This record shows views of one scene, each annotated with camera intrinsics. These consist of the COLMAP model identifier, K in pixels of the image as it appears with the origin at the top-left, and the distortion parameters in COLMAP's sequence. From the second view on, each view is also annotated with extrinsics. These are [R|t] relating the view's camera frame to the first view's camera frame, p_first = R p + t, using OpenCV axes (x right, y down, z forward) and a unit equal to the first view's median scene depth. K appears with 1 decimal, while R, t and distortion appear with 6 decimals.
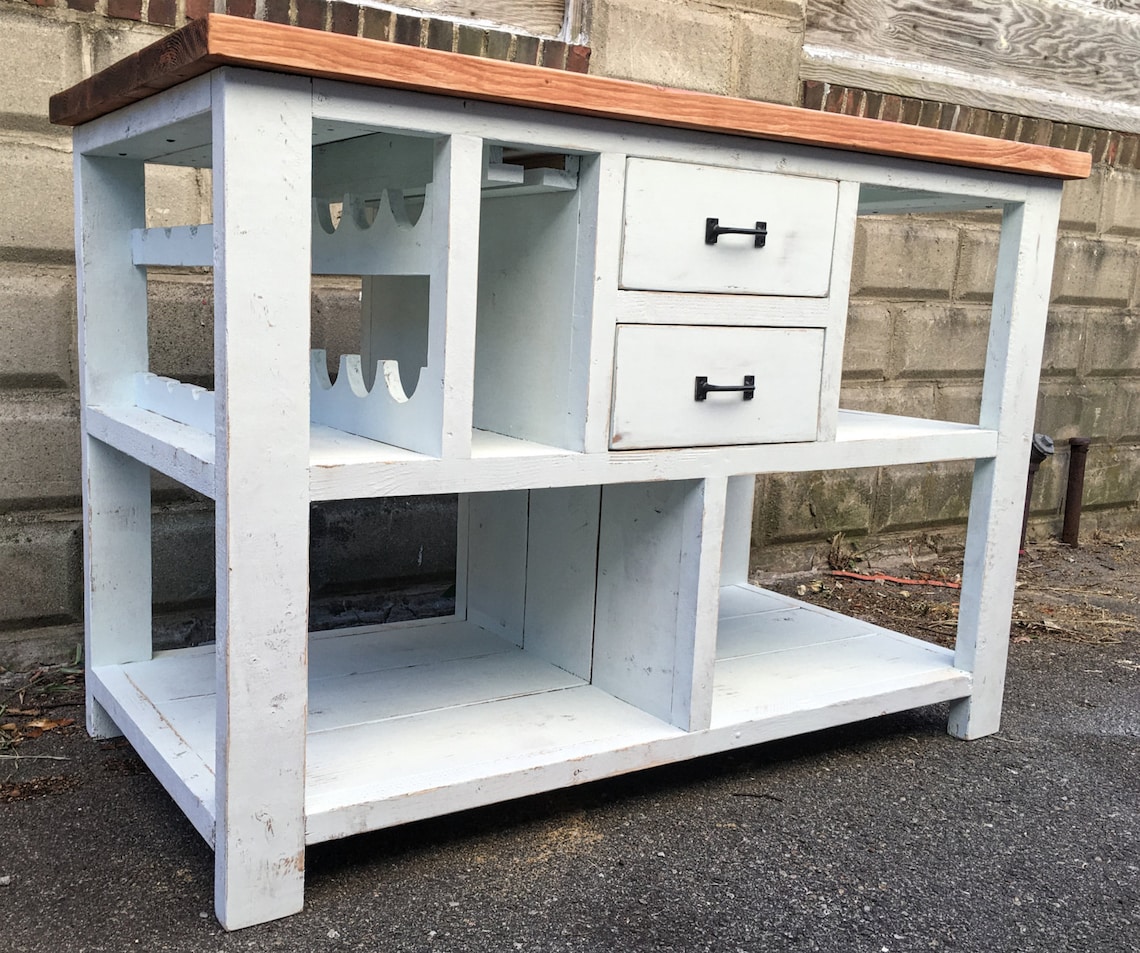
lens RADIAL K [[1153.7, 0, 500.3], [0, 1153.7, 478.1], [0, 0, 1]] dist [0.076090, -0.082284]
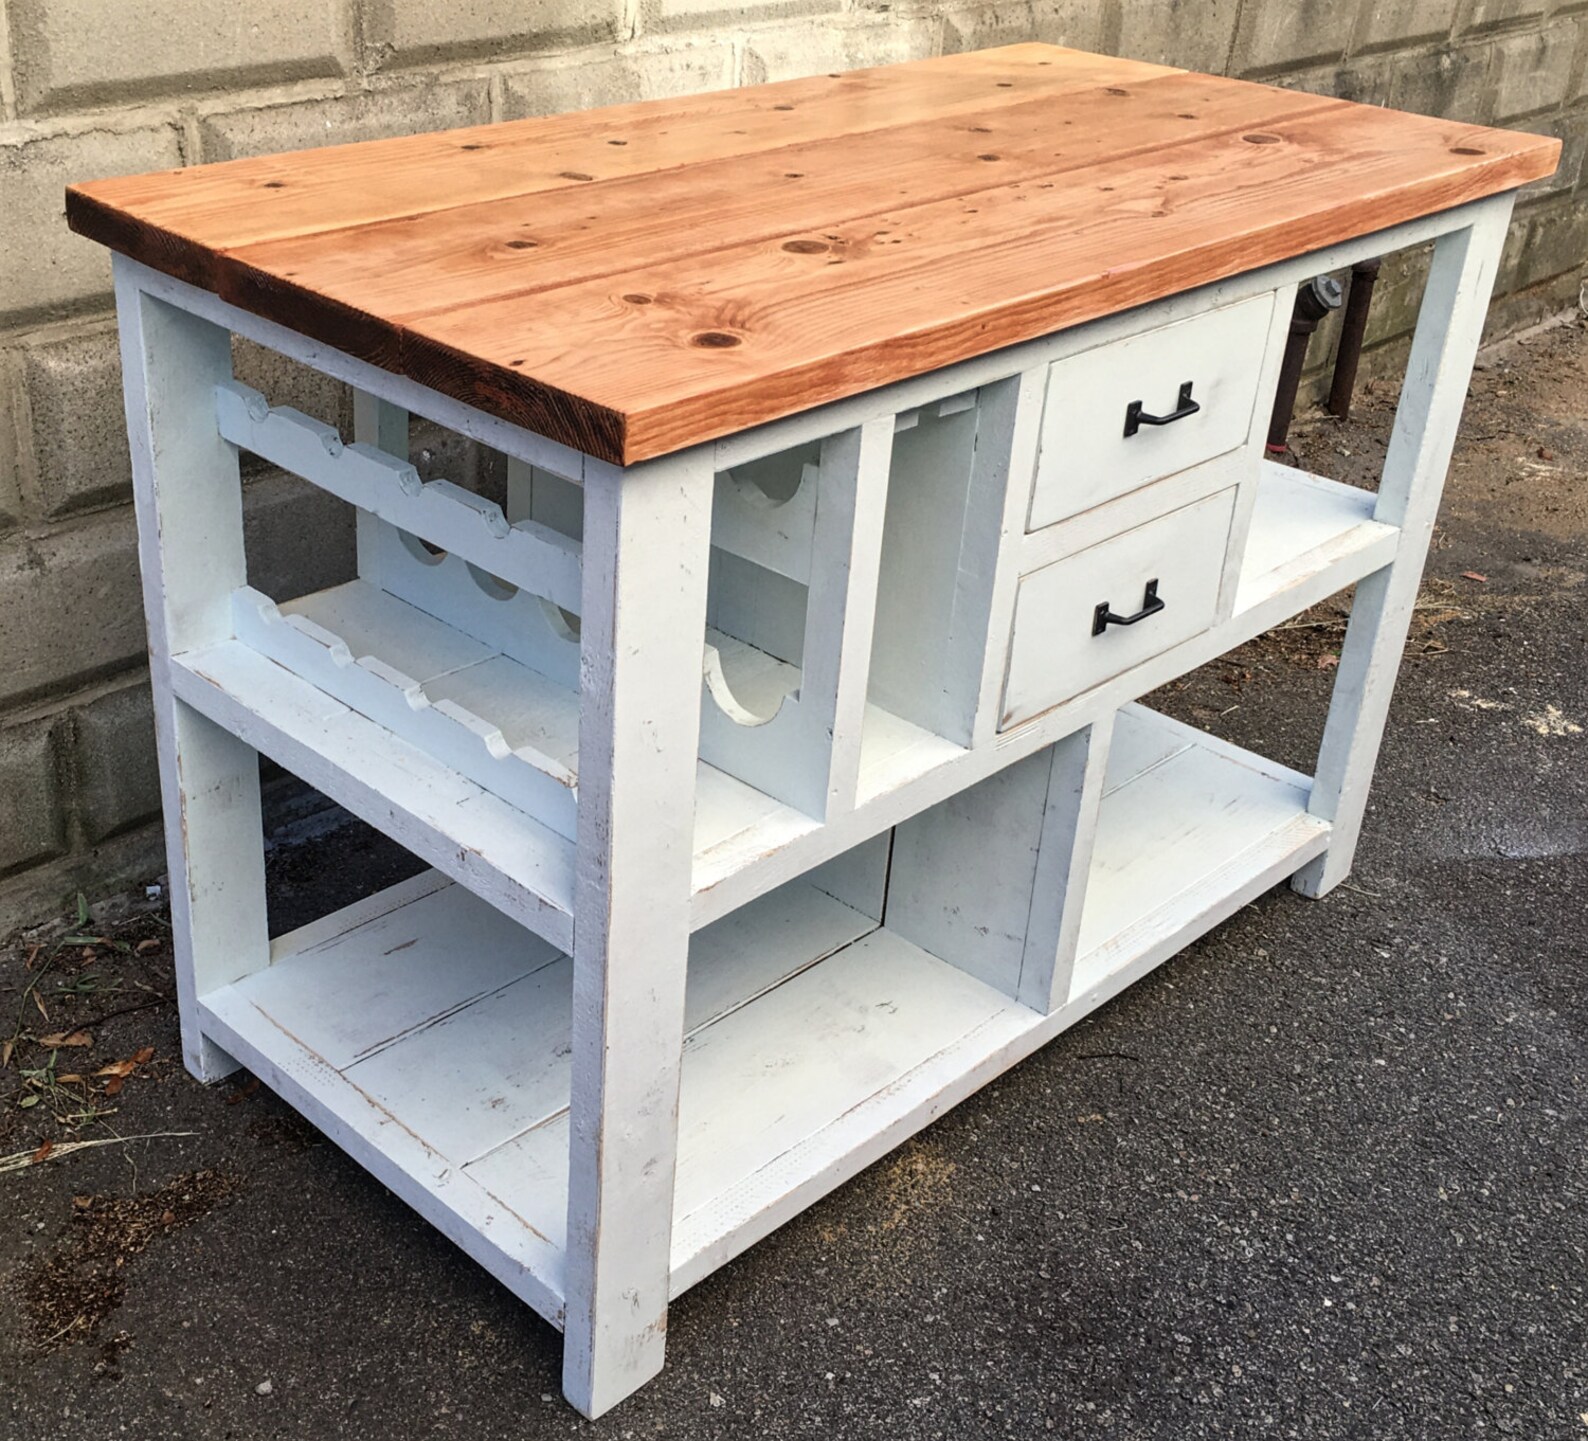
lens RADIAL K [[1981.5, 0, 681.3], [0, 1981.5, 664.6], [0, 0, 1]] dist [0.060551, -0.020228]
pose [[0.975070, -0.092418, 0.201735, -0.332850], [0.024212, 0.948024, 0.317277, -0.446079], [-0.220572, -0.304483, 0.926627, -0.106243]]
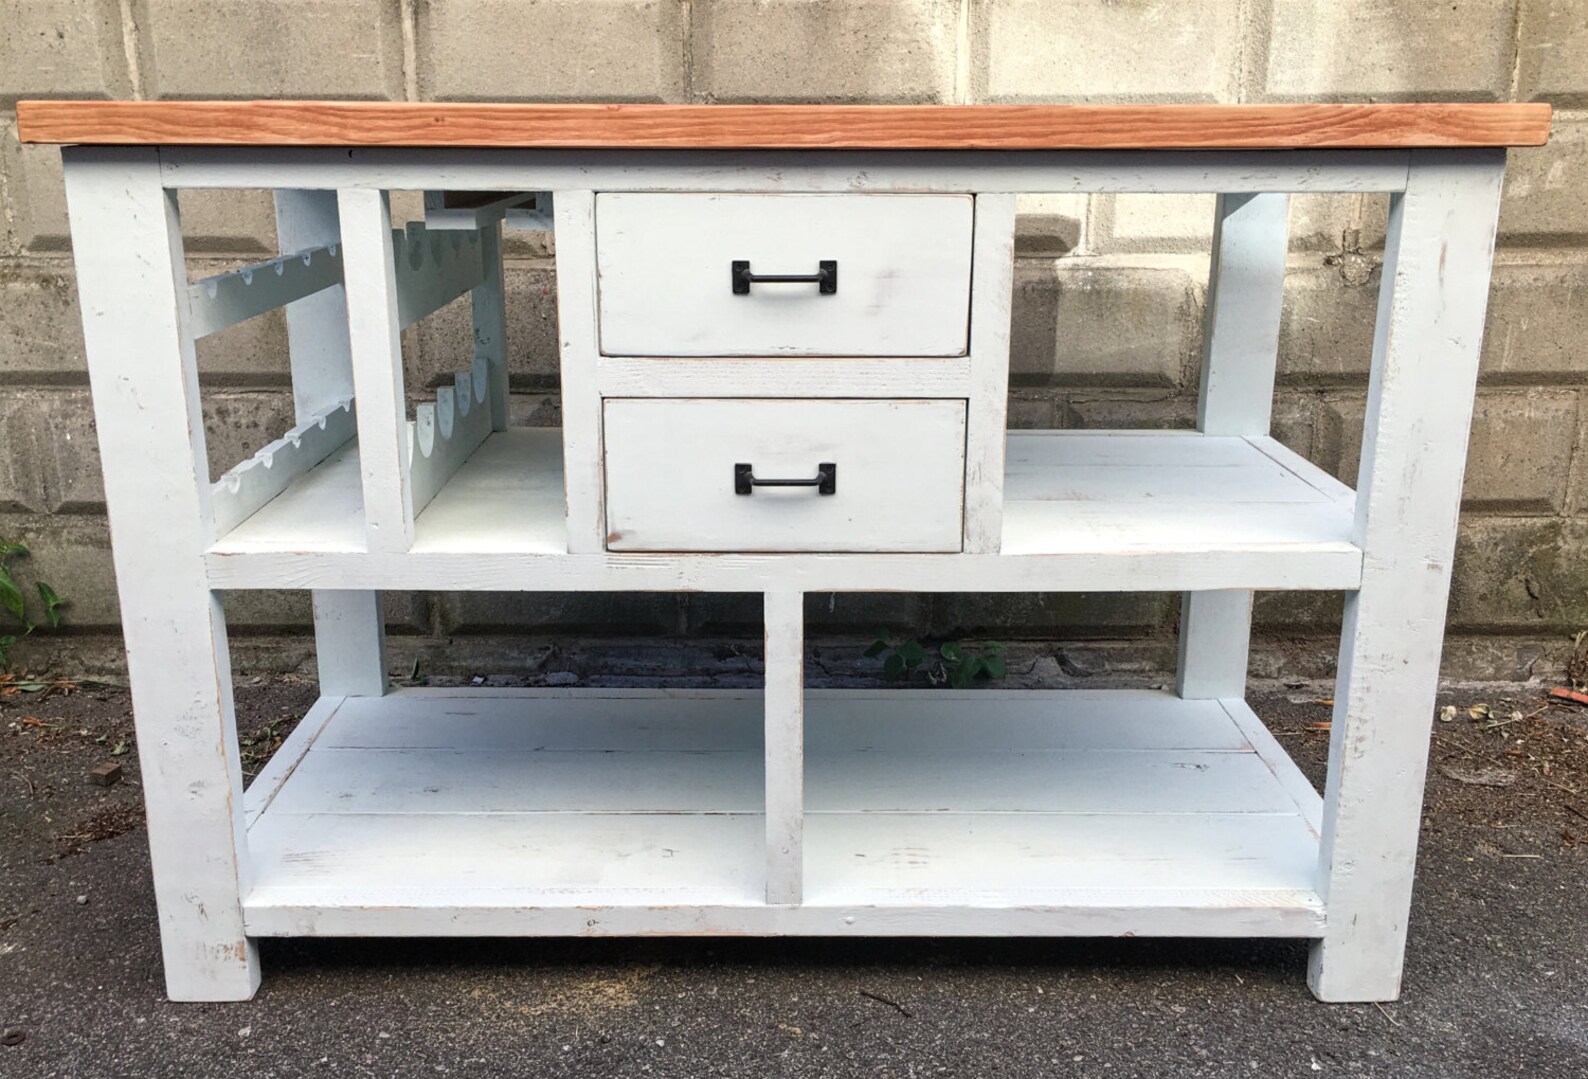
lens RADIAL K [[1533.4, 0, 794.0], [0, 1533.4, 539.5], [0, 0, 1]] dist [0.093966, -0.145784]
pose [[0.854126, 0.104651, -0.509428, 0.715602], [-0.051971, 0.991817, 0.116611, -0.156013], [0.517462, -0.073125, 0.852576, 0.139969]]
